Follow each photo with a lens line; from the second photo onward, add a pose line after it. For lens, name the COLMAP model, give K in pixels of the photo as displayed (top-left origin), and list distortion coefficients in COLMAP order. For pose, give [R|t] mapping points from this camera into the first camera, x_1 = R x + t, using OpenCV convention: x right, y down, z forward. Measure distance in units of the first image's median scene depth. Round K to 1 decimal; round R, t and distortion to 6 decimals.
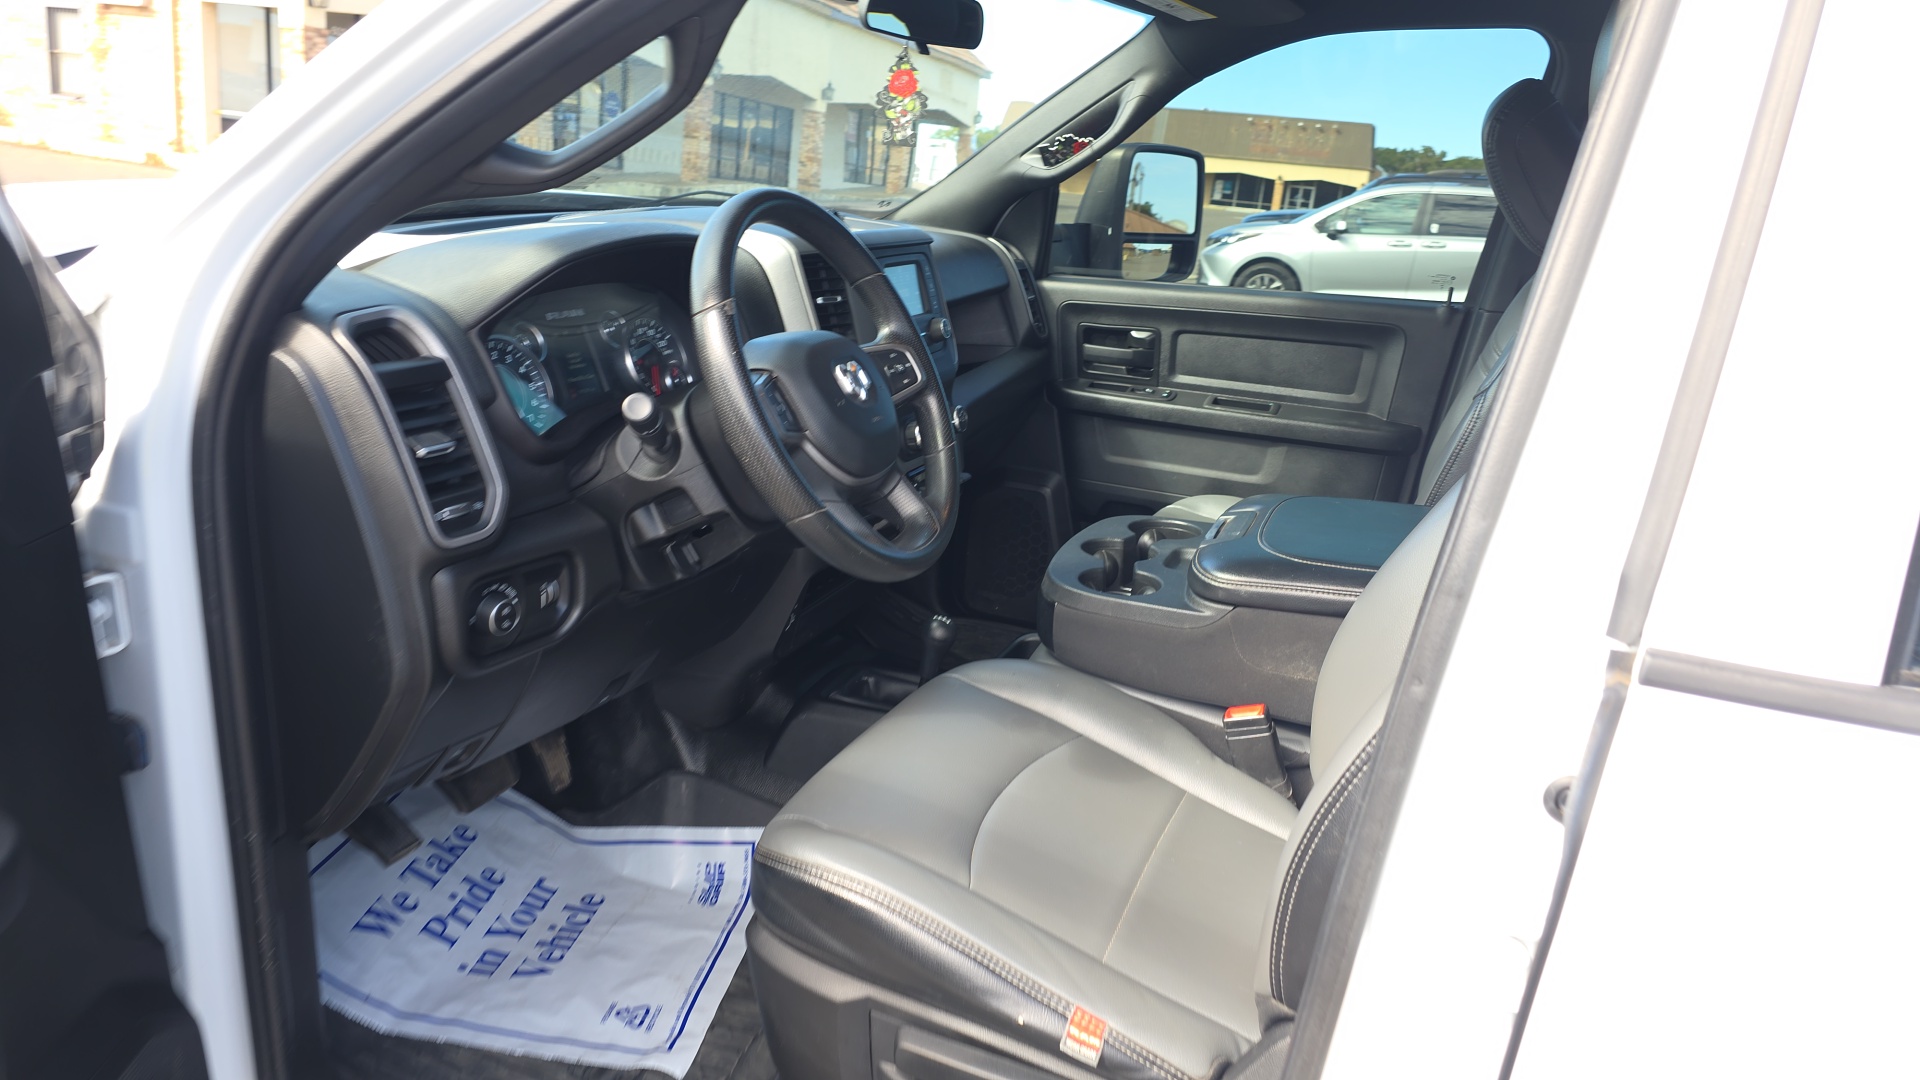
lens RADIAL K [[1312.2, 0, 984.9], [0, 1312.2, 527.2], [0, 0, 1]] dist [0.041802, -0.049375]
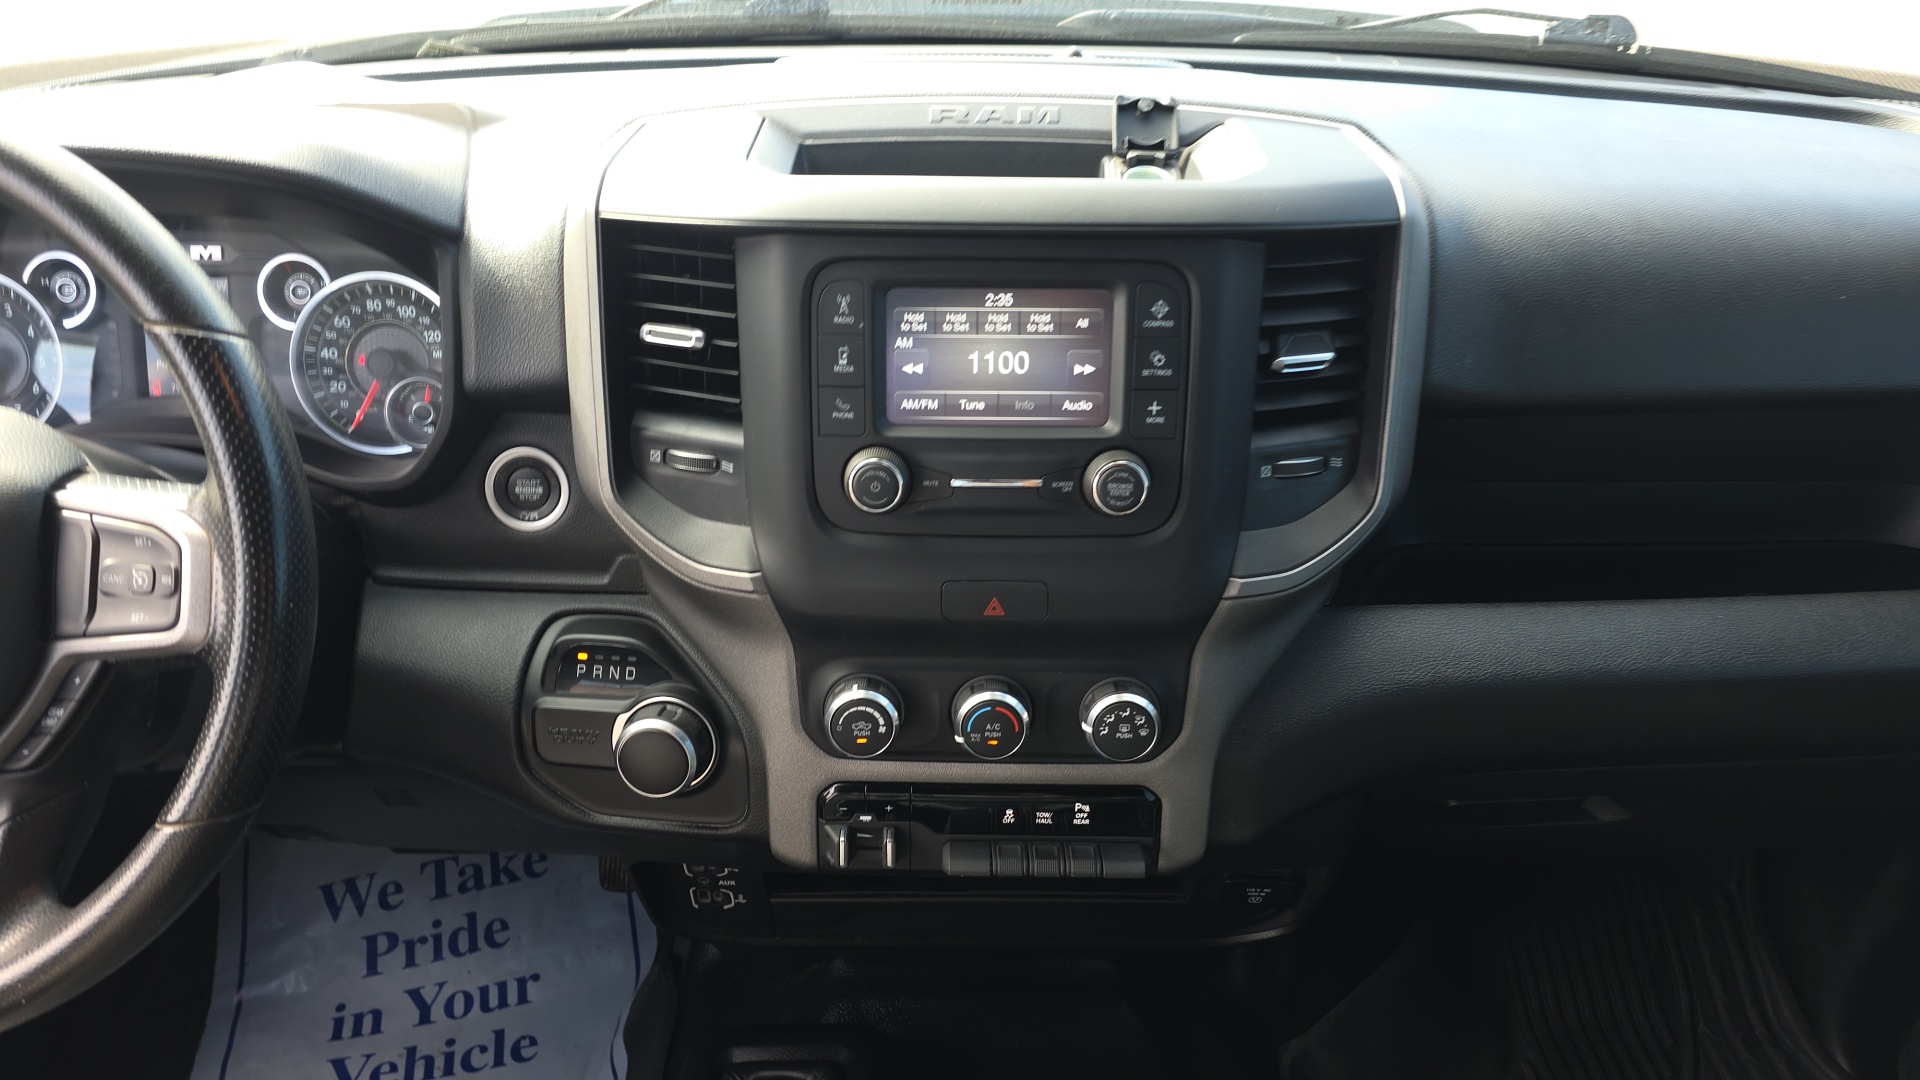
lens RADIAL K [[1312.2, 0, 937.9], [0, 1312.2, 571.0], [0, 0, 1]] dist [0.041802, -0.049375]
pose [[0.337788, 0.421529, -0.841553, 0.184334], [-0.240442, 0.903086, 0.355841, -0.175844], [0.909993, 0.082146, 0.406405, 0.586331]]
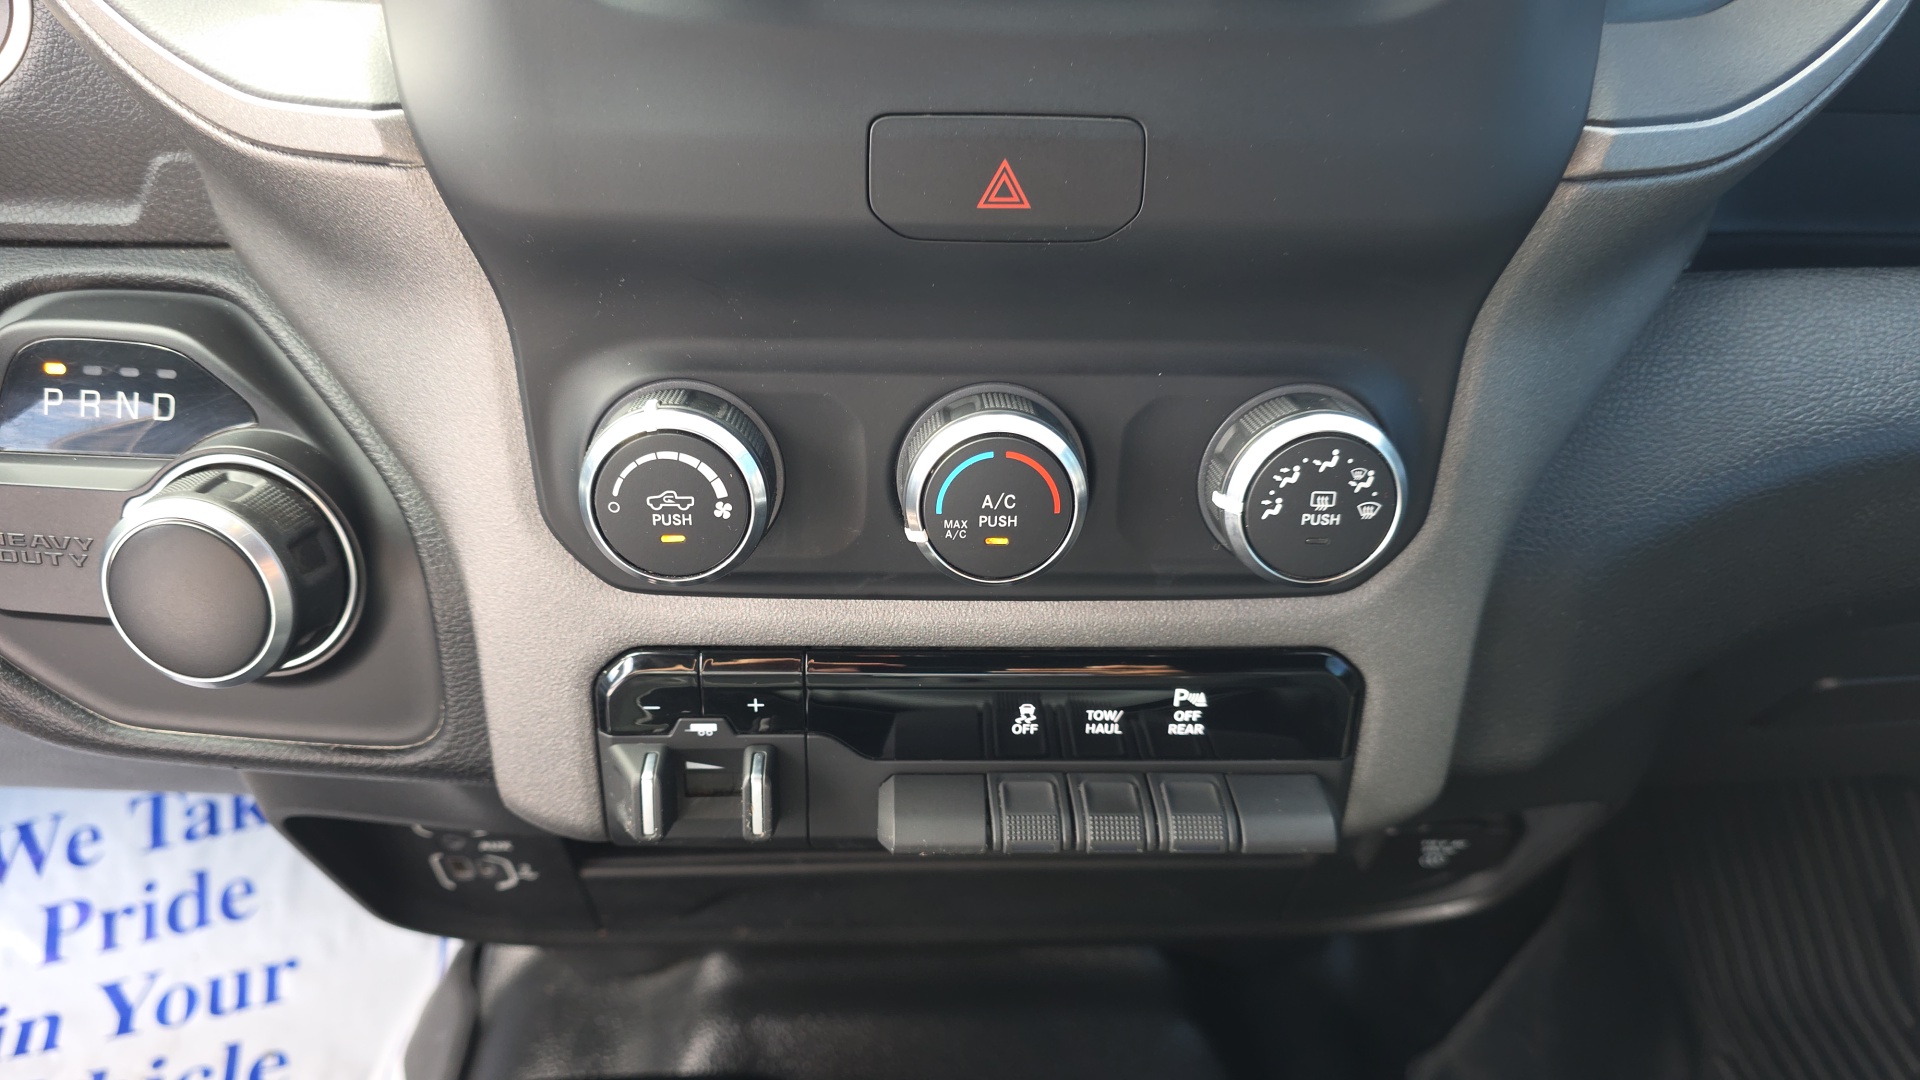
lens RADIAL K [[1312.2, 0, 922.9], [0, 1312.2, 558.7], [0, 0, 1]] dist [0.041802, -0.049375]
pose [[0.366683, 0.467830, -0.804163, 0.064091], [-0.244574, 0.882441, 0.401848, -0.092913], [0.897623, 0.049327, 0.437995, 0.654688]]
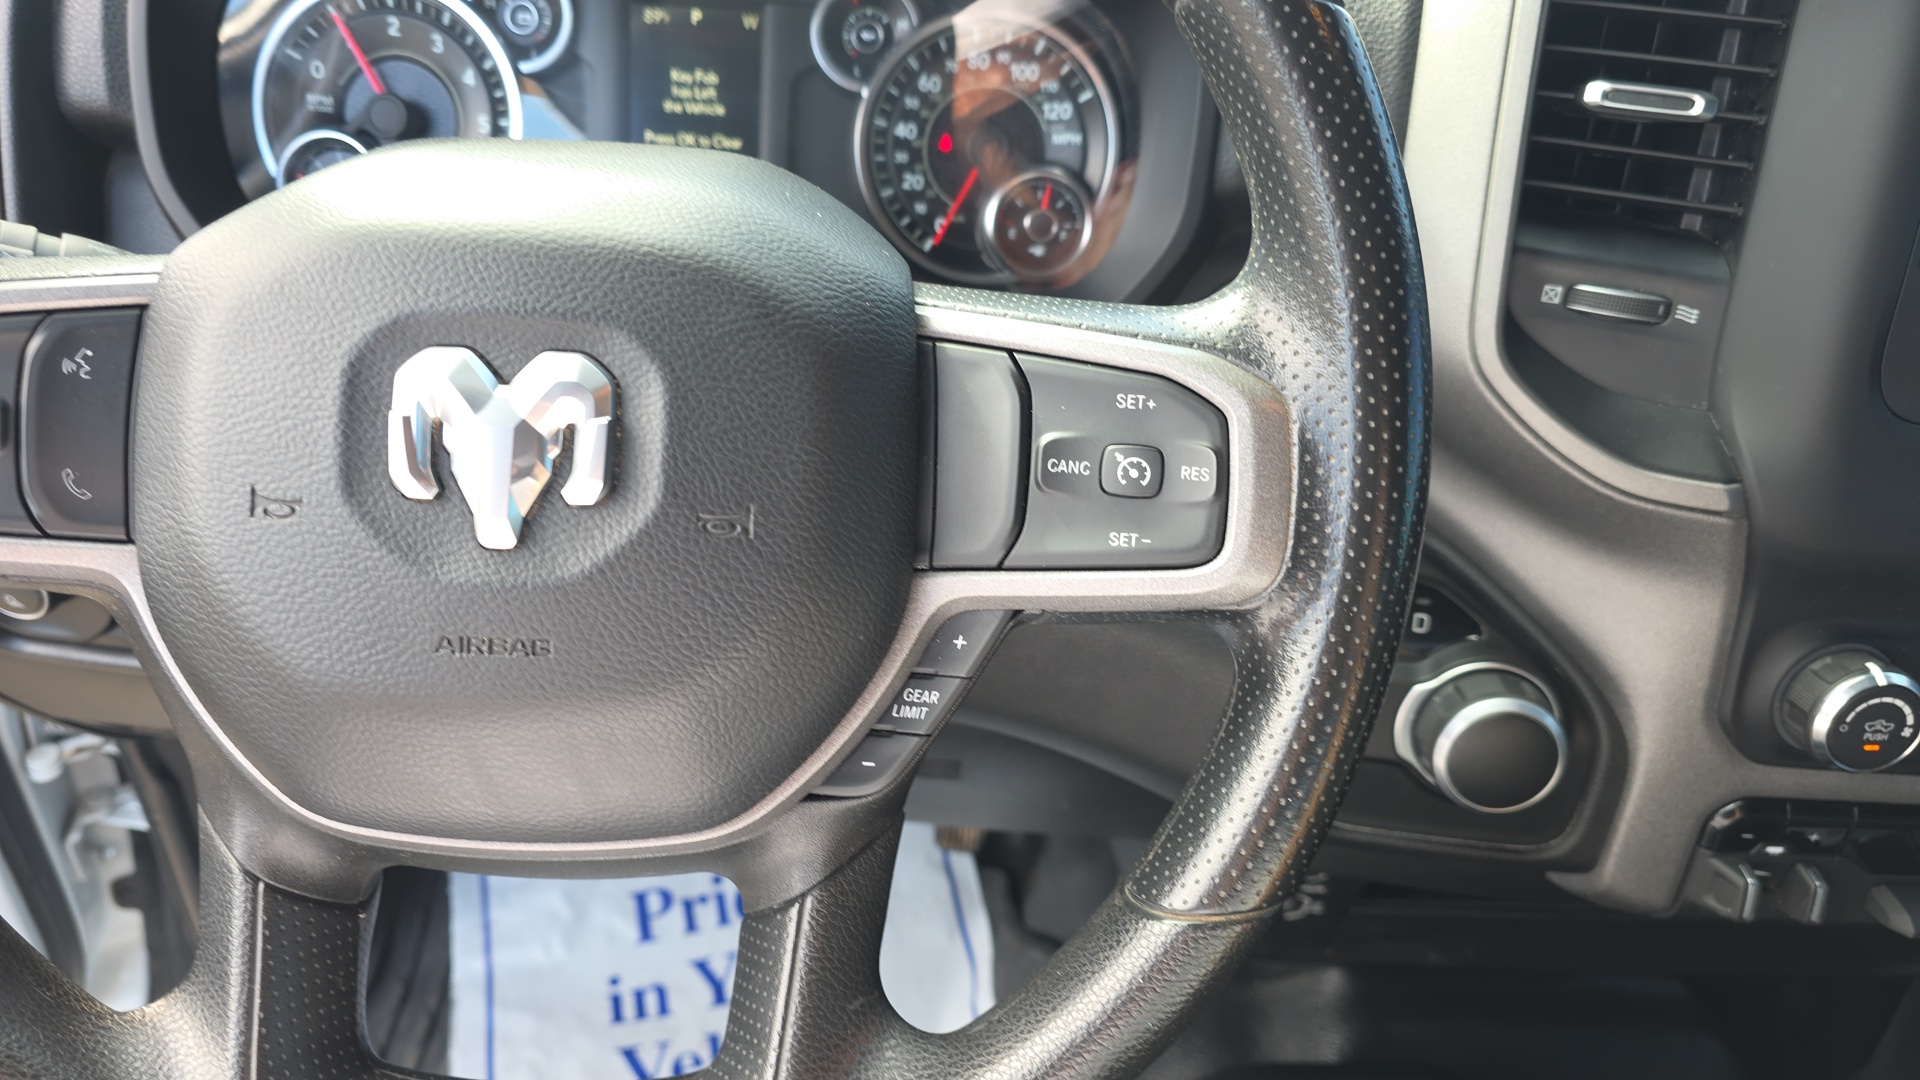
lens RADIAL K [[1312.2, 0, 917.1], [0, 1312.2, 543.2], [0, 0, 1]] dist [0.041802, -0.049375]
pose [[0.348050, 0.485933, -0.801705, 0.052377], [-0.286139, 0.869430, 0.402760, -0.103875], [0.892741, 0.089219, 0.441650, 0.490845]]
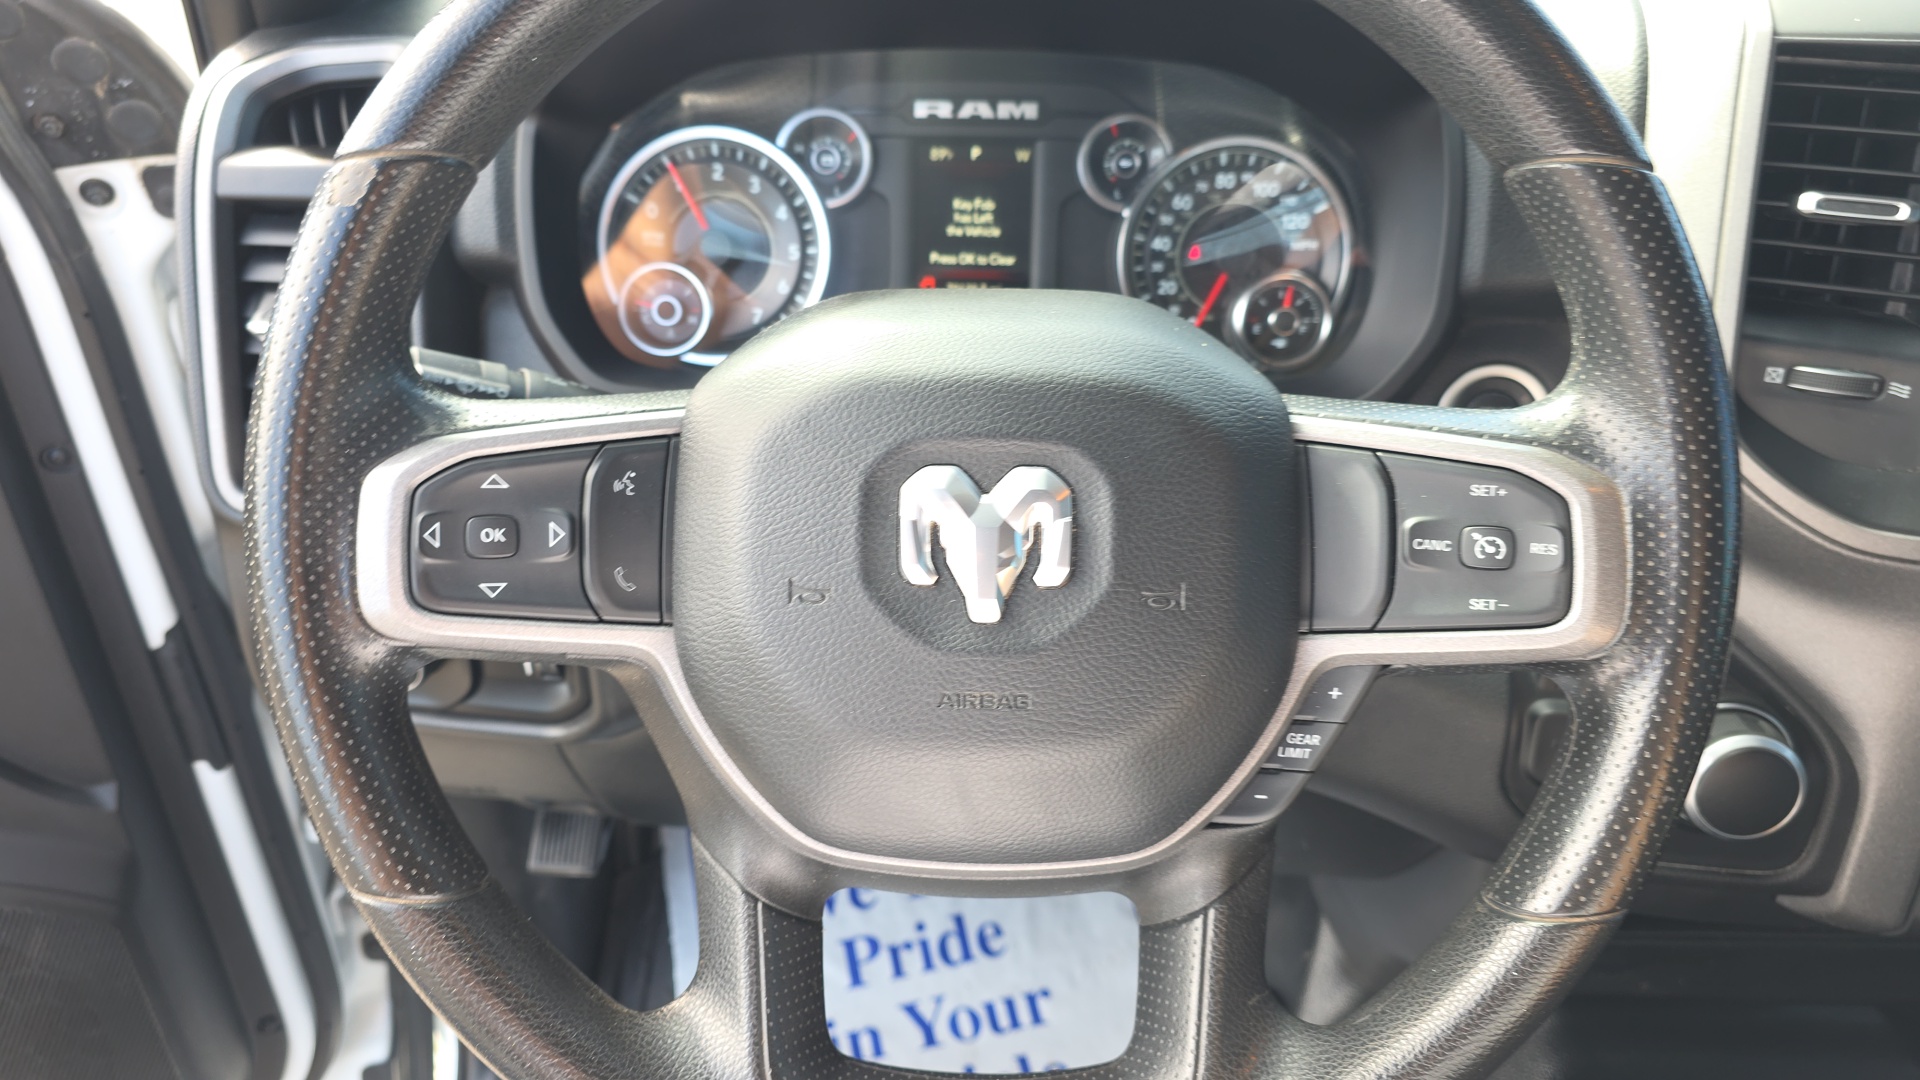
lens RADIAL K [[1312.2, 0, 946.0], [0, 1312.2, 532.9], [0, 0, 1]] dist [0.041802, -0.049375]
pose [[0.325259, 0.435581, -0.839331, 0.062140], [-0.248088, 0.895809, 0.368752, -0.107348], [0.912502, 0.088288, 0.399432, 0.448912]]
